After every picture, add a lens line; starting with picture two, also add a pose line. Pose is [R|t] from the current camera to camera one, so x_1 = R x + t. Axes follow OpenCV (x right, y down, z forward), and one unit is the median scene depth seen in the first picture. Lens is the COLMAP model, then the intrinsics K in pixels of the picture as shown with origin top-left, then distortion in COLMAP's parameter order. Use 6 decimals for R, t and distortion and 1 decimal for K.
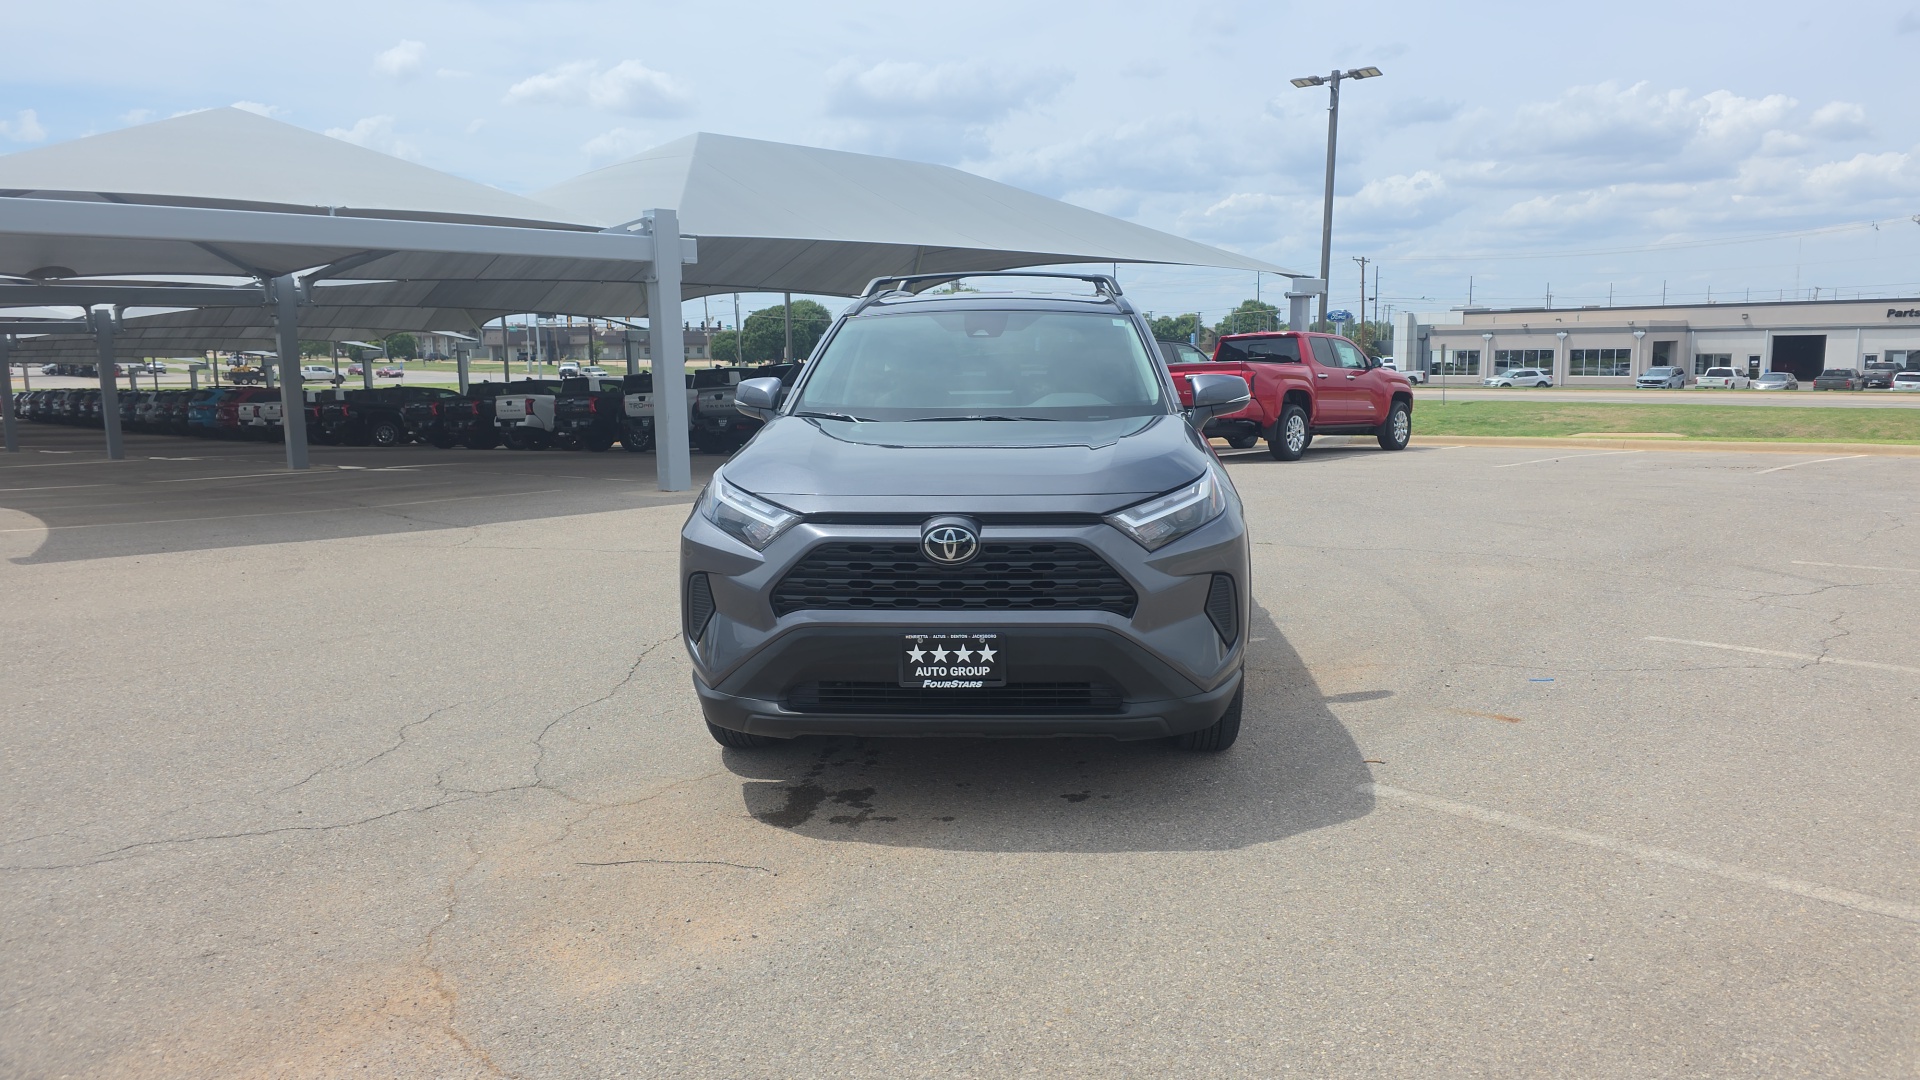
lens RADIAL K [[1298.5, 0, 999.9], [0, 1298.5, 535.3], [0, 0, 1]] dist [0.069962, -0.069928]
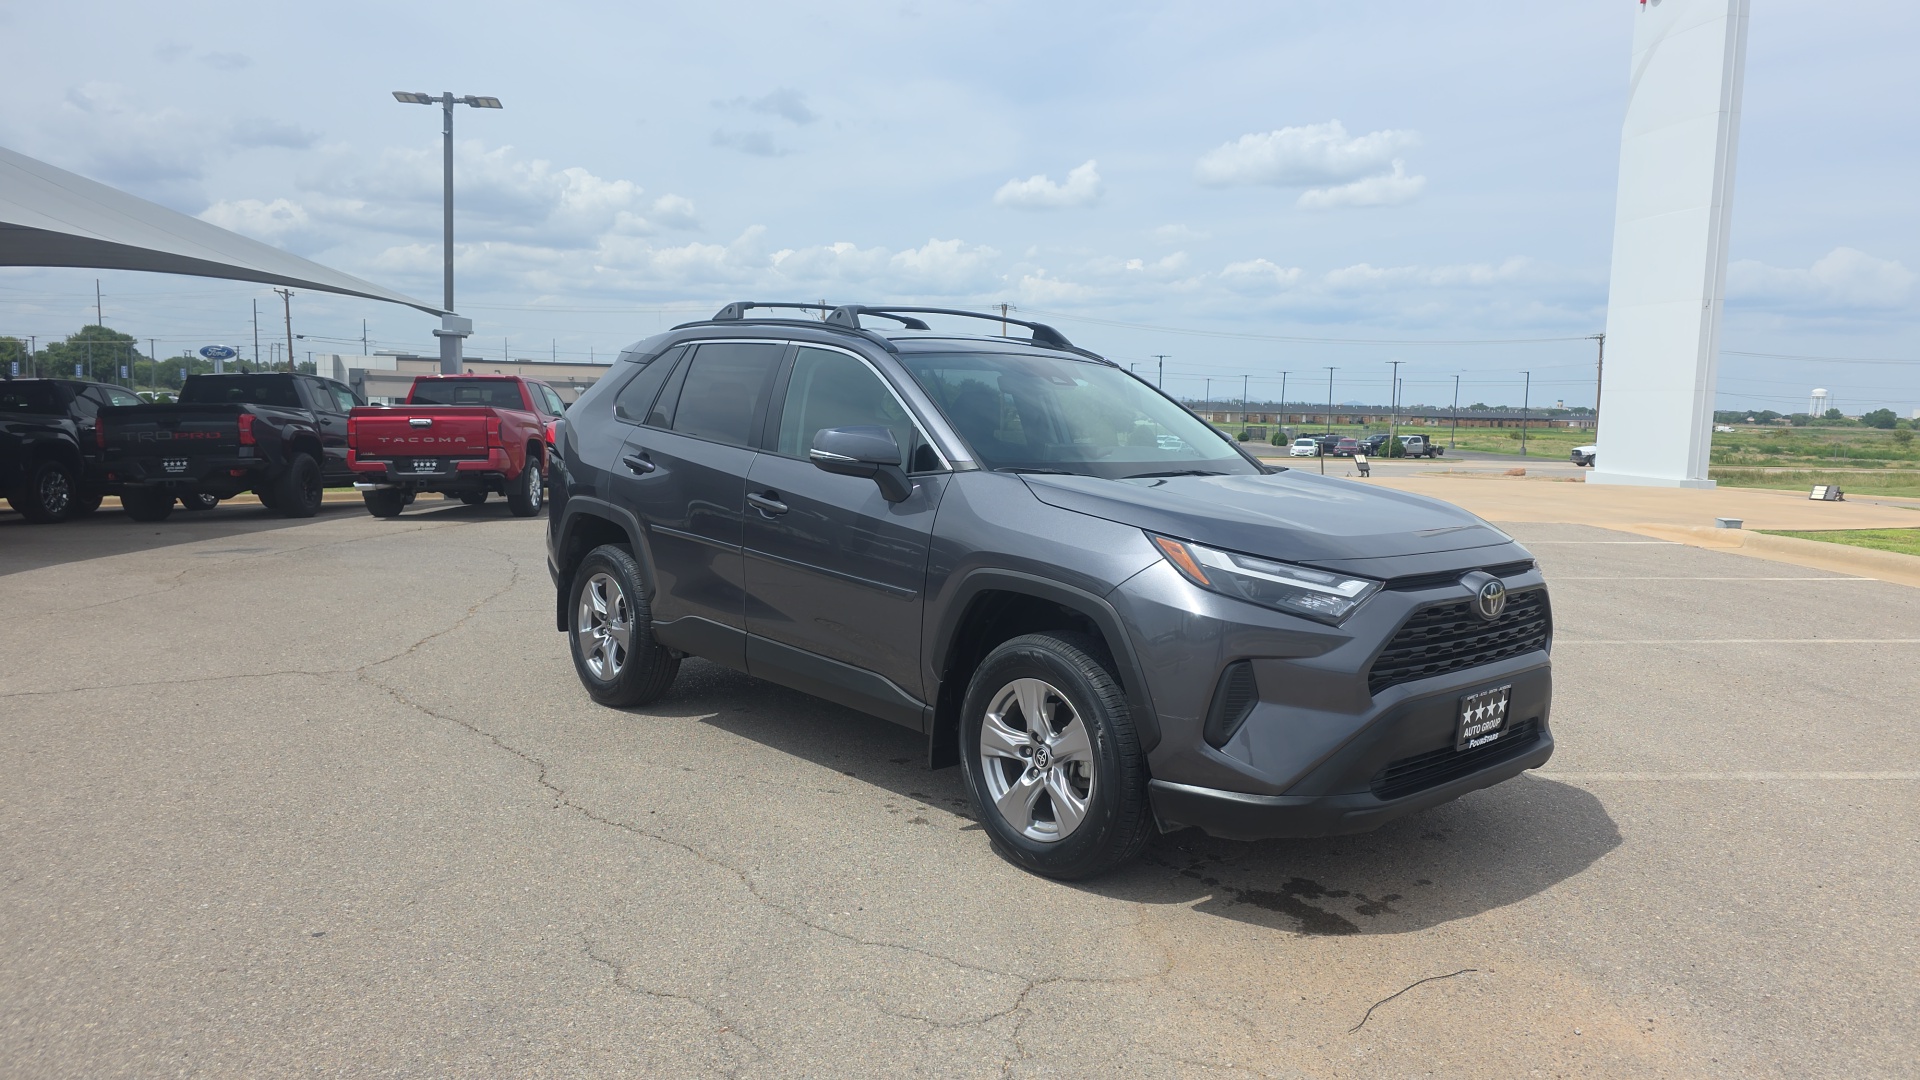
lens RADIAL K [[1305.7, 0, 1006.0], [0, 1305.7, 562.6], [0, 0, 1]] dist [0.044979, -0.050353]
pose [[0.676276, -0.058783, 0.734300, -0.944759], [0.071390, 0.997349, 0.014092, -0.056863], [-0.733181, 0.042892, 0.678679, 0.539523]]
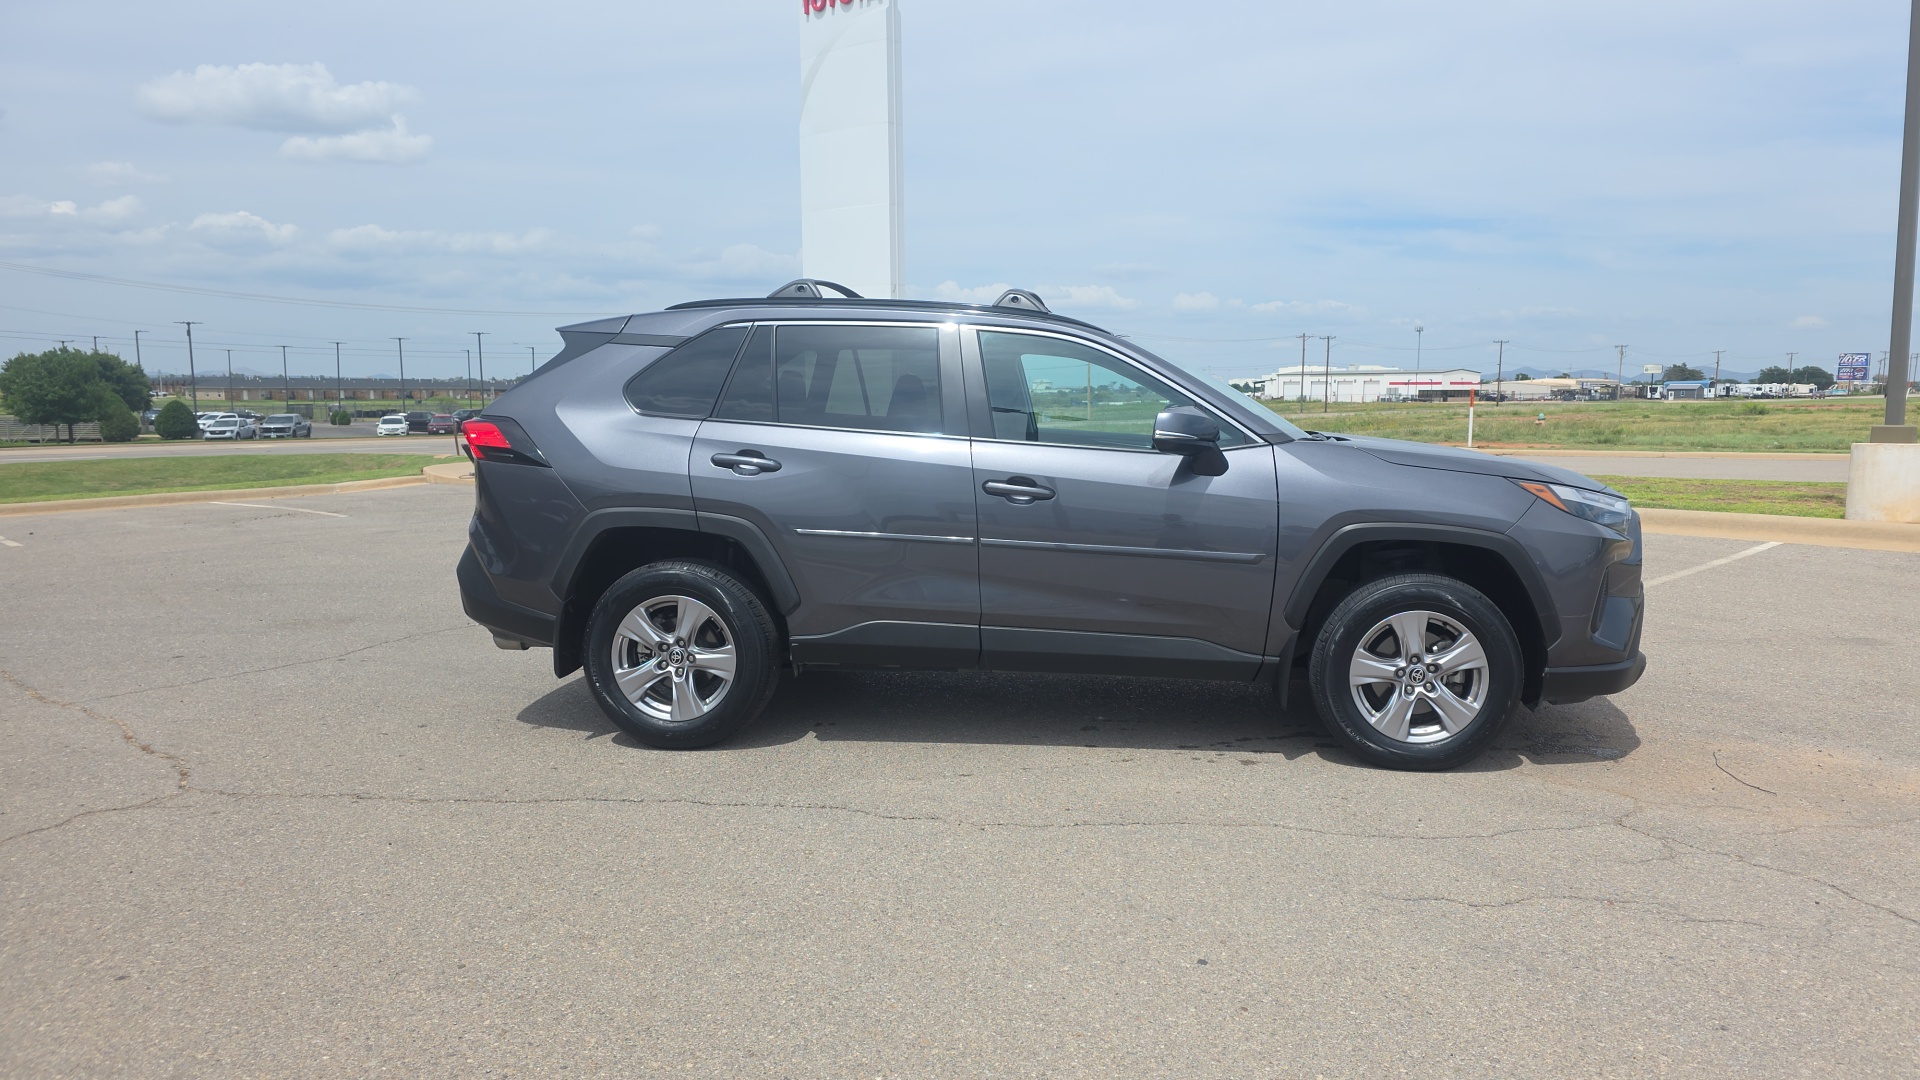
lens RADIAL K [[1317.3, 0, 996.3], [0, 1317.3, 541.3], [0, 0, 1]] dist [0.073298, -0.052097]
pose [[0.036108, -0.102845, 0.994042, -1.409777], [0.143296, 0.984944, 0.096699, -0.184644], [-0.989021, 0.138950, 0.050302, 1.467855]]
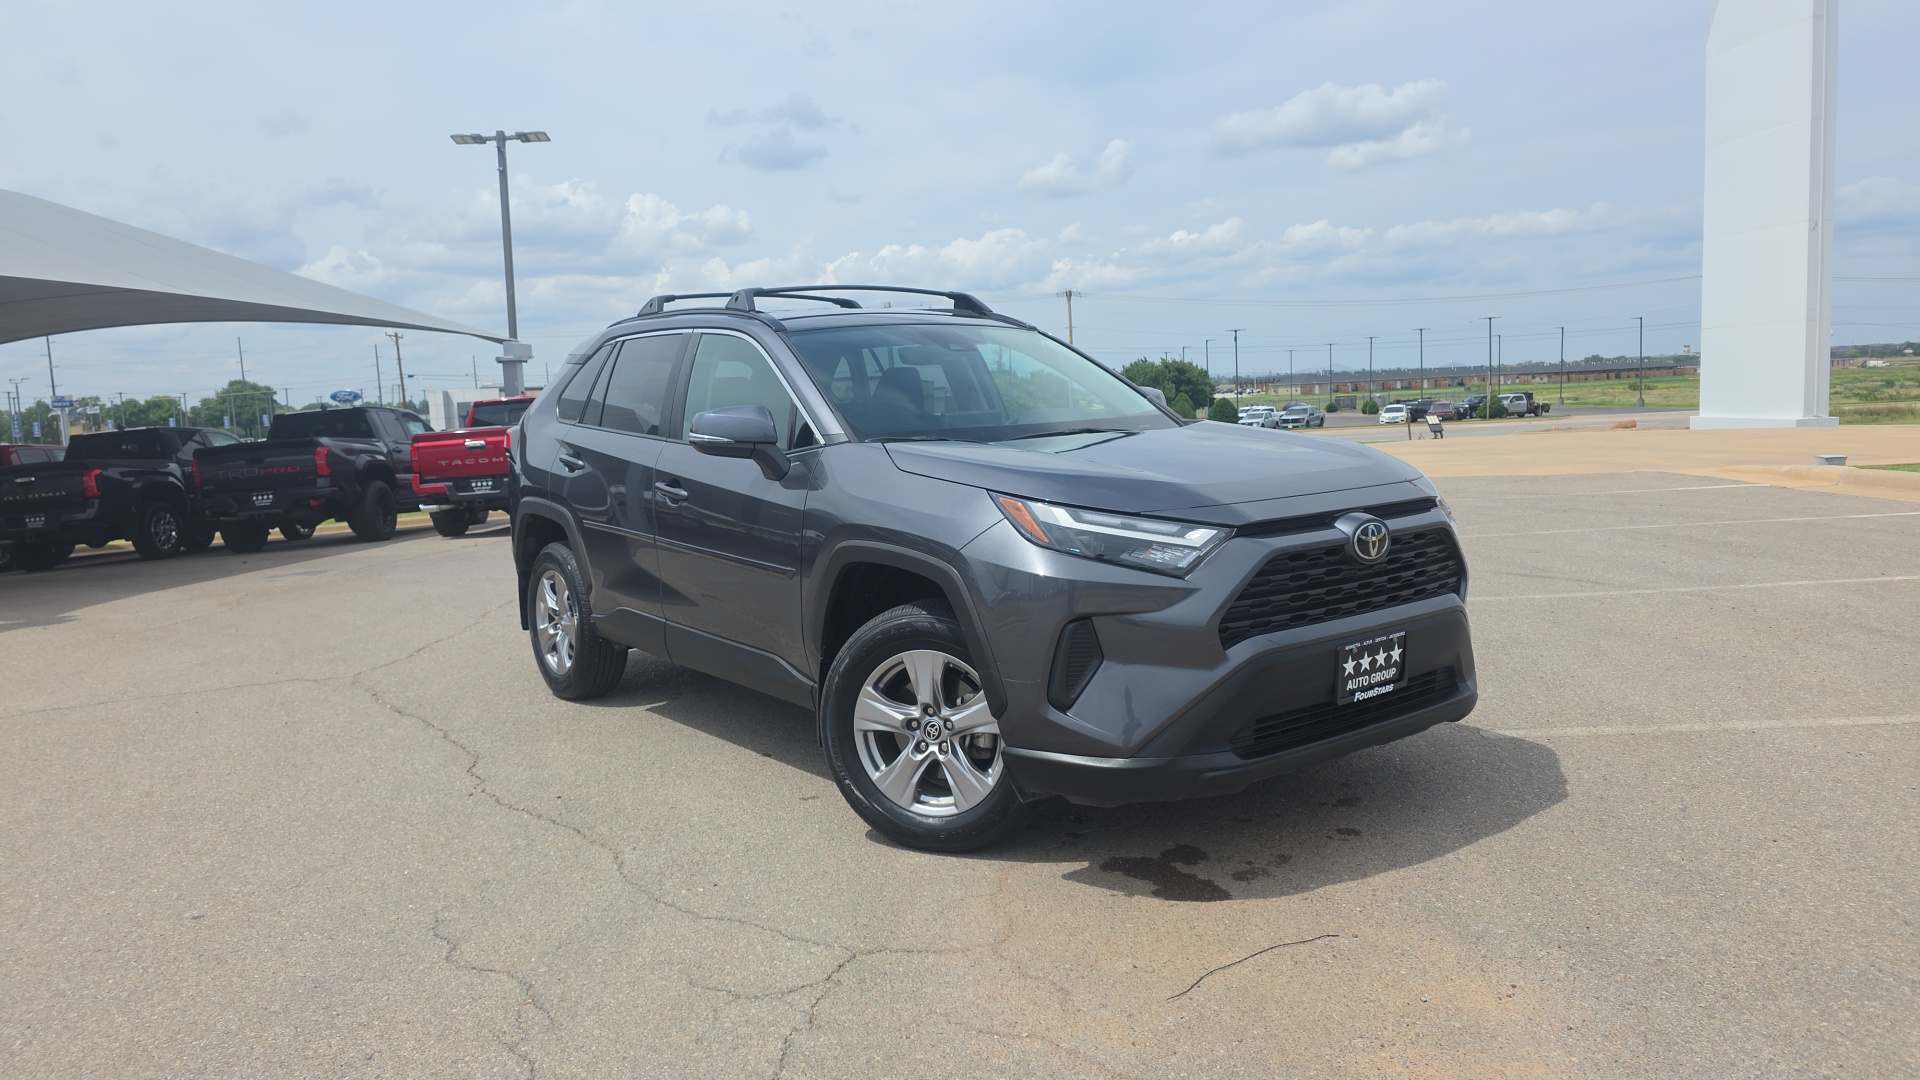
lens RADIAL K [[1298.1, 0, 920.6], [0, 1298.1, 569.8], [0, 0, 1]] dist [0.044674, -0.050128]
pose [[0.766324, -0.104337, 0.633925, -0.807979], [0.126443, 0.991919, 0.010409, -0.021532], [-0.629889, 0.072179, 0.773324, 0.442696]]
